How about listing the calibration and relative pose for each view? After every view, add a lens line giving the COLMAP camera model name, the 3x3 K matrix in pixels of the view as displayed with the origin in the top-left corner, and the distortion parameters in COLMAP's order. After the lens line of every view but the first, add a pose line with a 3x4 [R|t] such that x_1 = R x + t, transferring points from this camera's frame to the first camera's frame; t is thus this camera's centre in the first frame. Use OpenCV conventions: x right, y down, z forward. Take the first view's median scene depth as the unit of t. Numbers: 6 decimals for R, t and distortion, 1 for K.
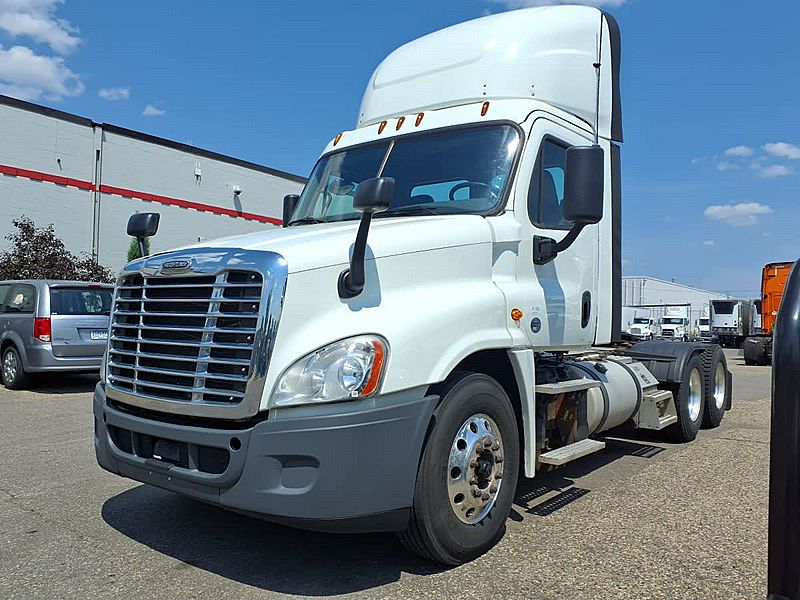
lens RADIAL K [[672.4, 0, 401.3], [0, 672.4, 294.0], [0, 0, 1]] dist [0.002342, -0.001244]
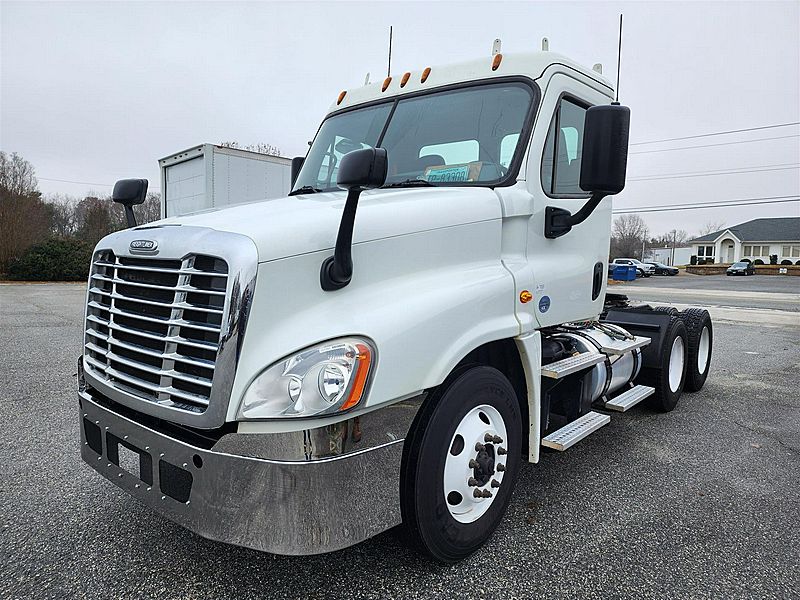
lens RADIAL K [[556.3, 0, 403.7], [0, 556.3, 298.9], [0, 0, 1]] dist [-0.001388, -0.000677]
pose [[0.999519, 0.012034, -0.028576, 0.029908], [-0.008541, 0.992815, 0.119353, -0.061037], [0.029807, -0.119051, 0.992441, 0.267979]]
